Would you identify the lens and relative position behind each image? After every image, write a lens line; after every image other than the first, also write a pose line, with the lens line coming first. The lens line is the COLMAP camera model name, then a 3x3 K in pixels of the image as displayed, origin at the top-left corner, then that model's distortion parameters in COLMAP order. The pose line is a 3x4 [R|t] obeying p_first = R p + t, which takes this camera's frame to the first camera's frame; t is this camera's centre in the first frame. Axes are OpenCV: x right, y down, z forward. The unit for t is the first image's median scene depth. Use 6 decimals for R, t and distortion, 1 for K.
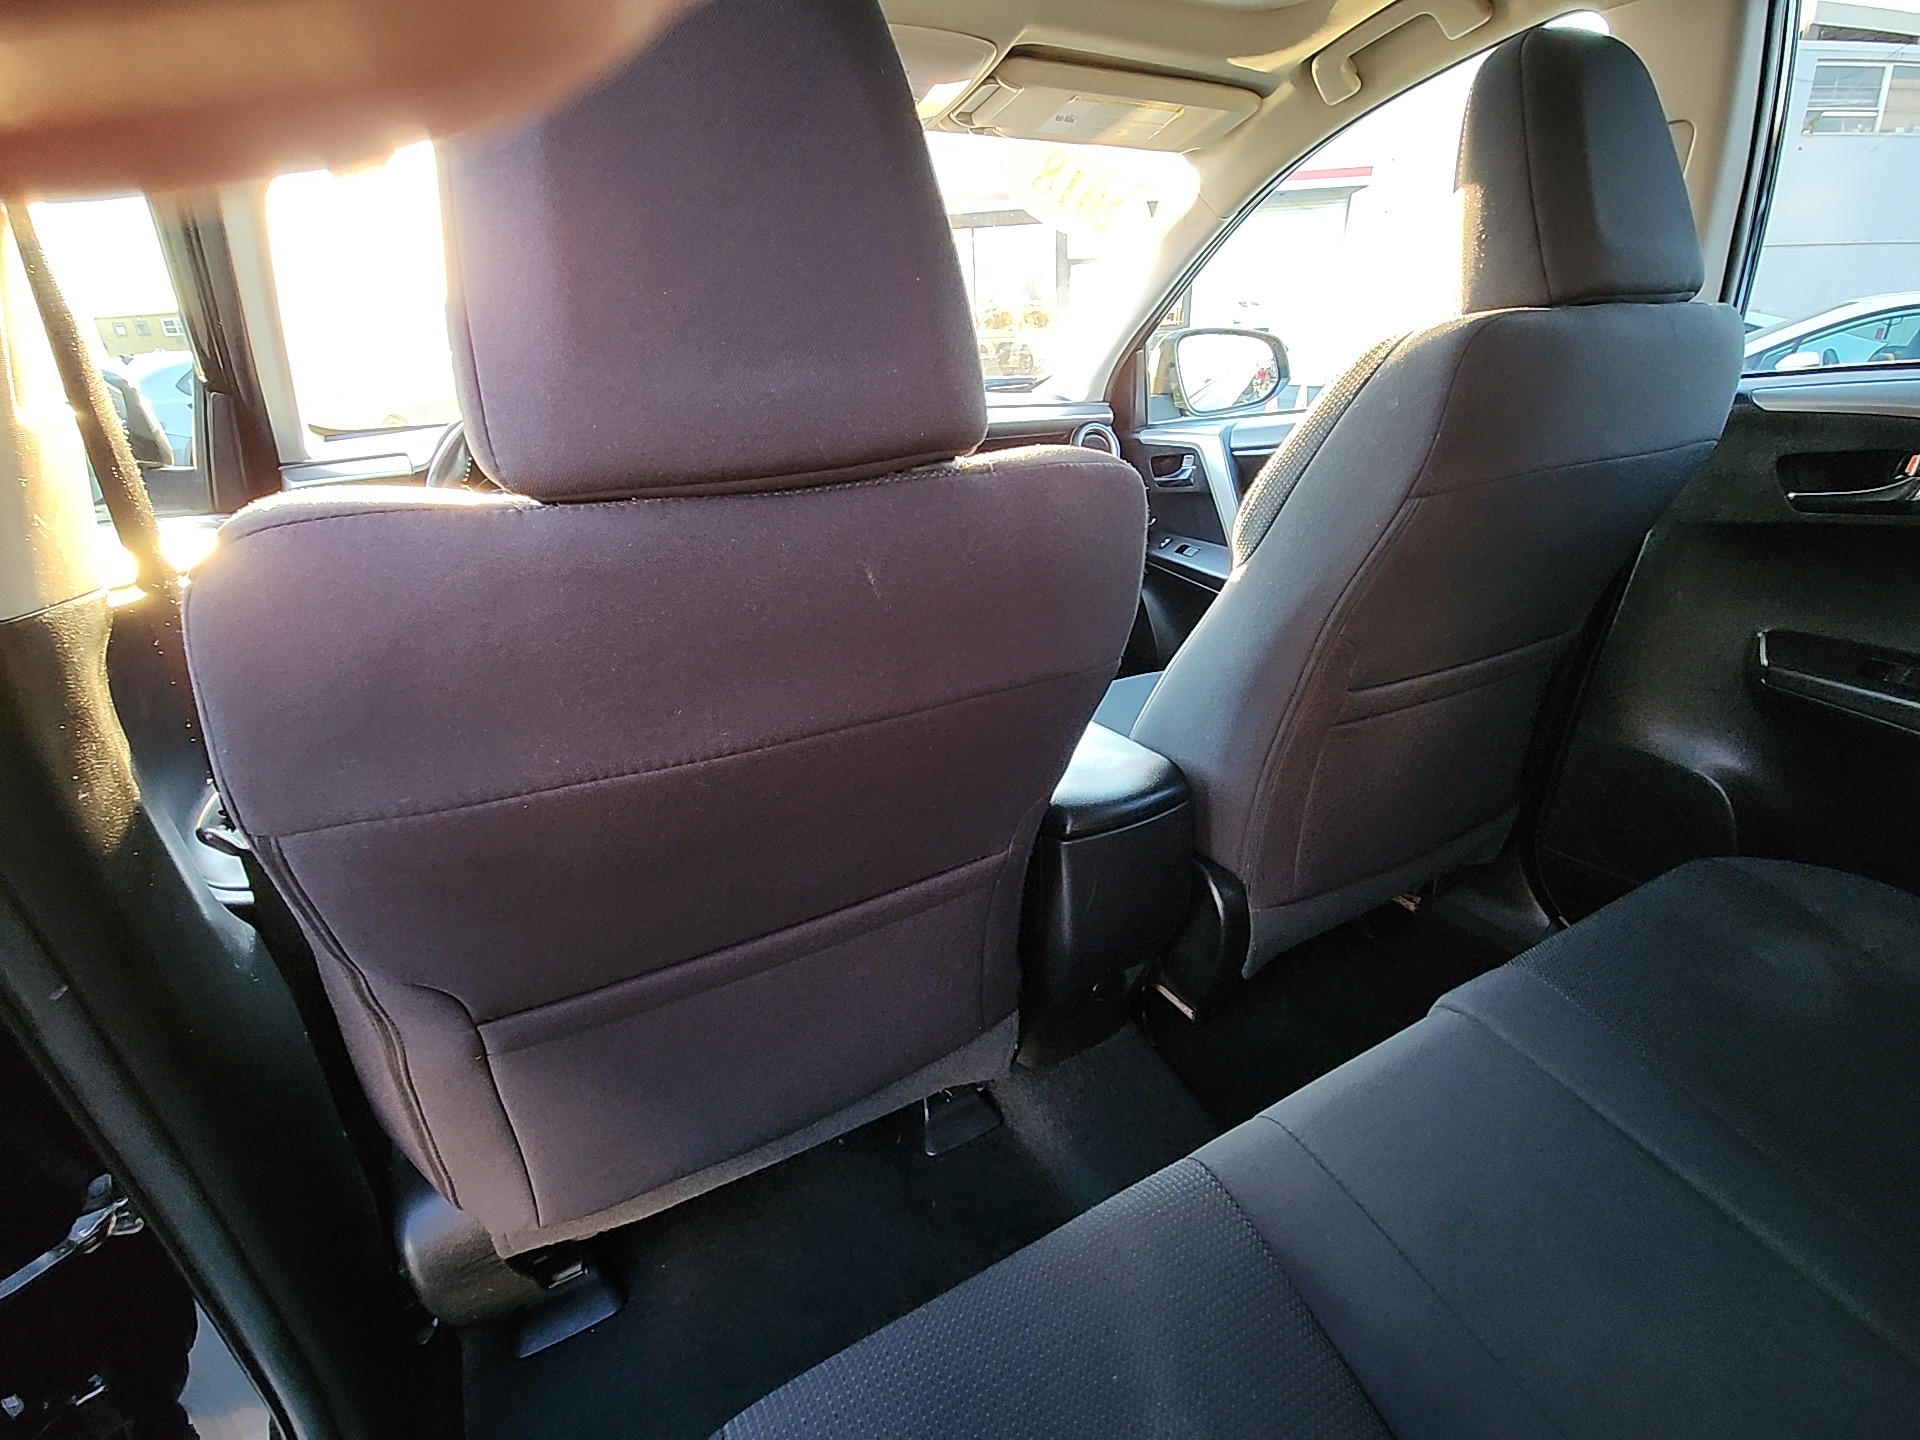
lens RADIAL K [[862.9, 0, 955.3], [0, 862.9, 751.2], [0, 0, 1]] dist [0.003054, 0.000040]
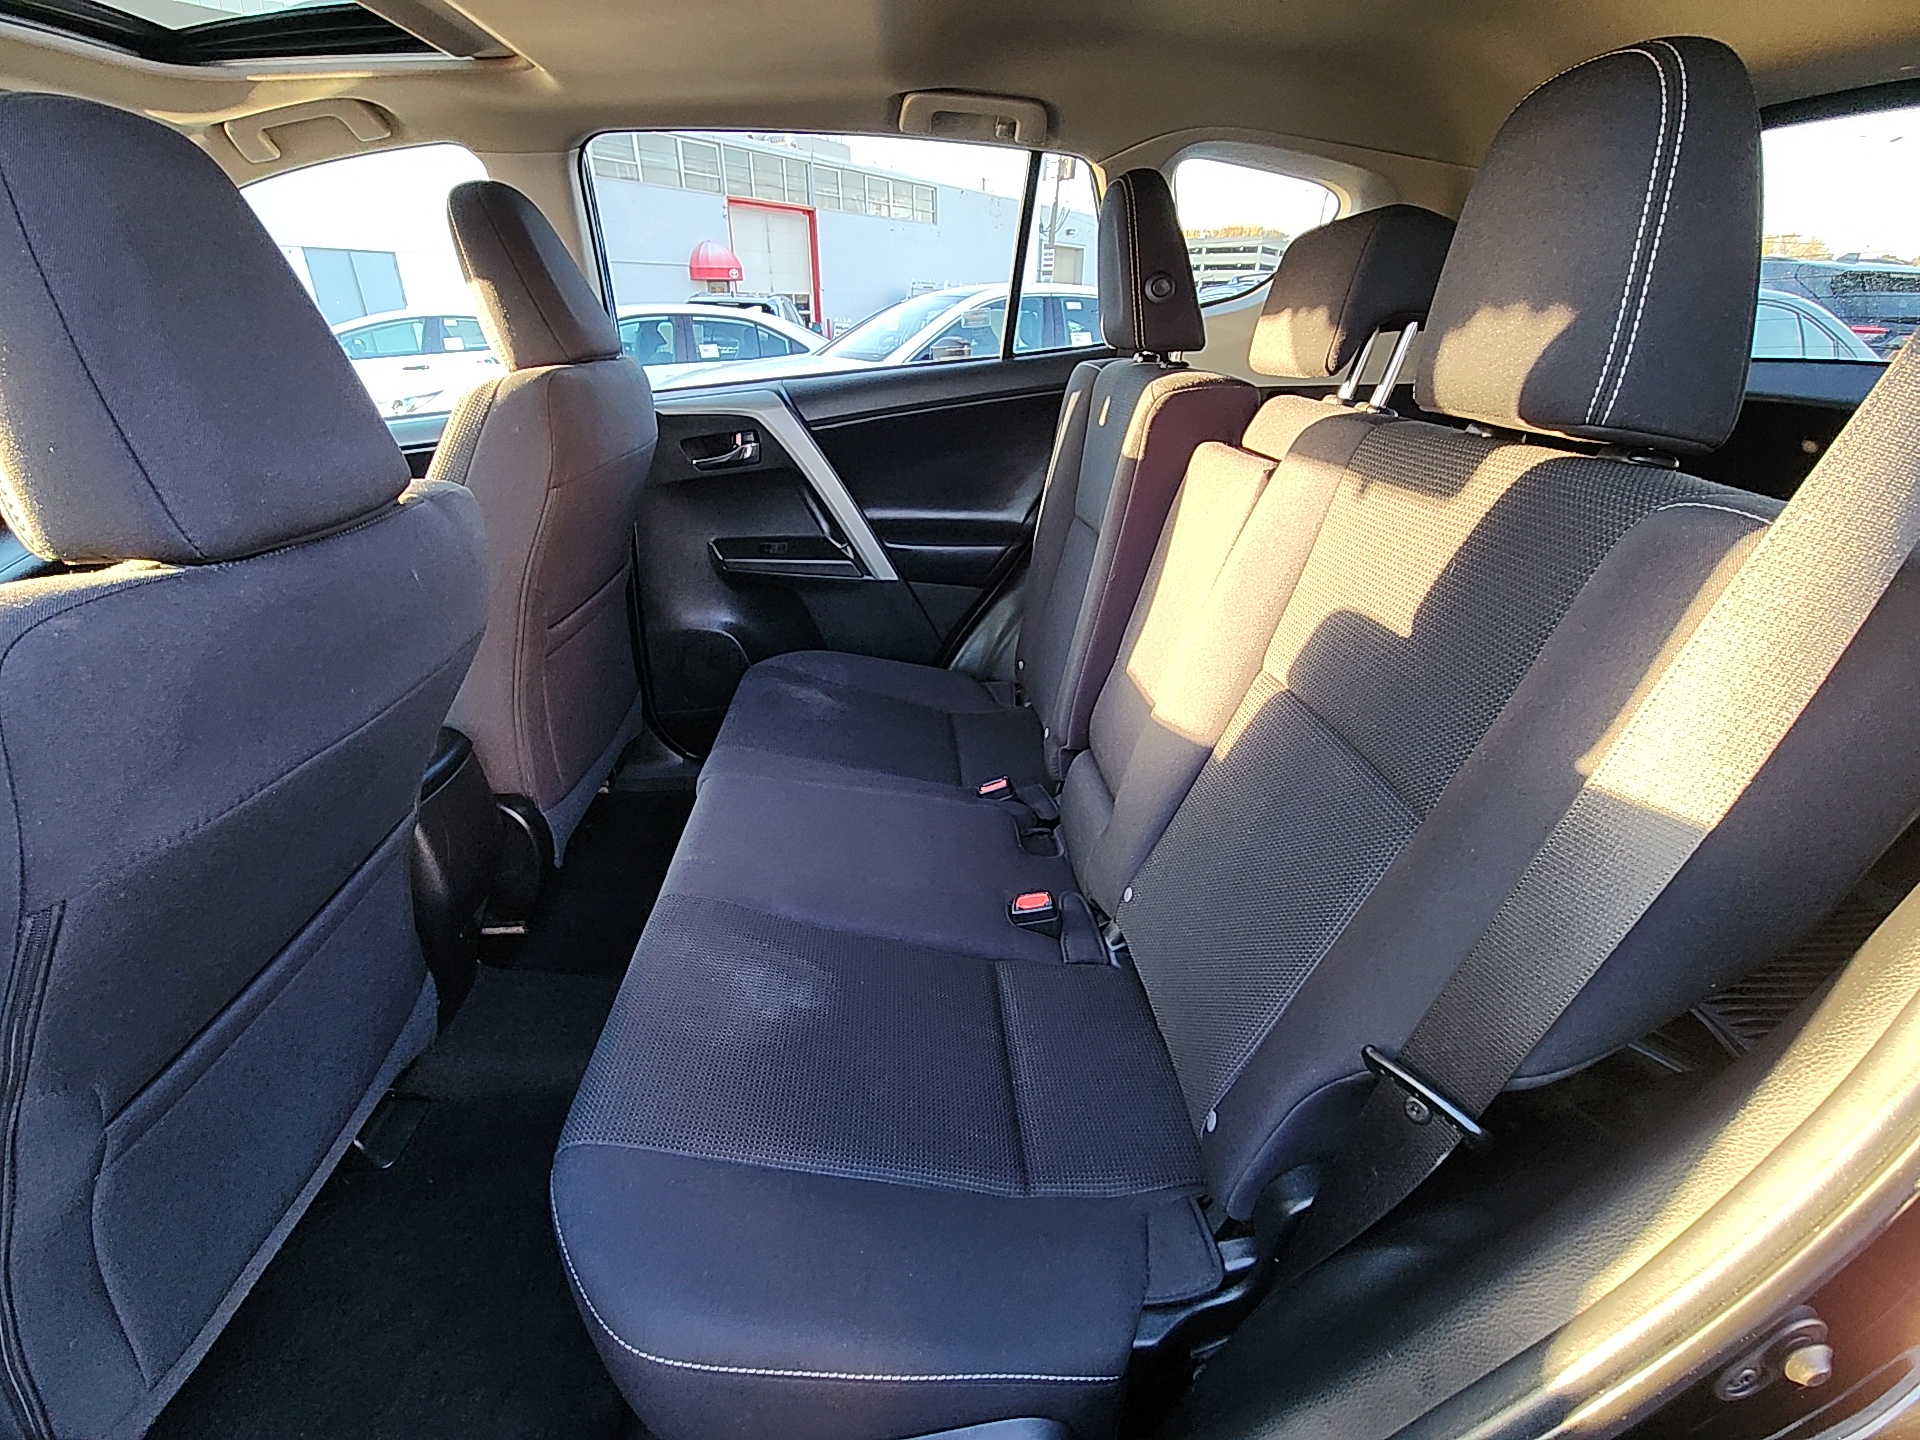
lens RADIAL K [[862.9, 0, 955.3], [0, 862.9, 751.2], [0, 0, 1]] dist [0.003054, 0.000040]
pose [[0.428268, -0.373549, 0.822829, -0.427647], [0.361983, 0.905229, 0.222551, 0.033502], [-0.827983, 0.202539, 0.522898, -0.214179]]
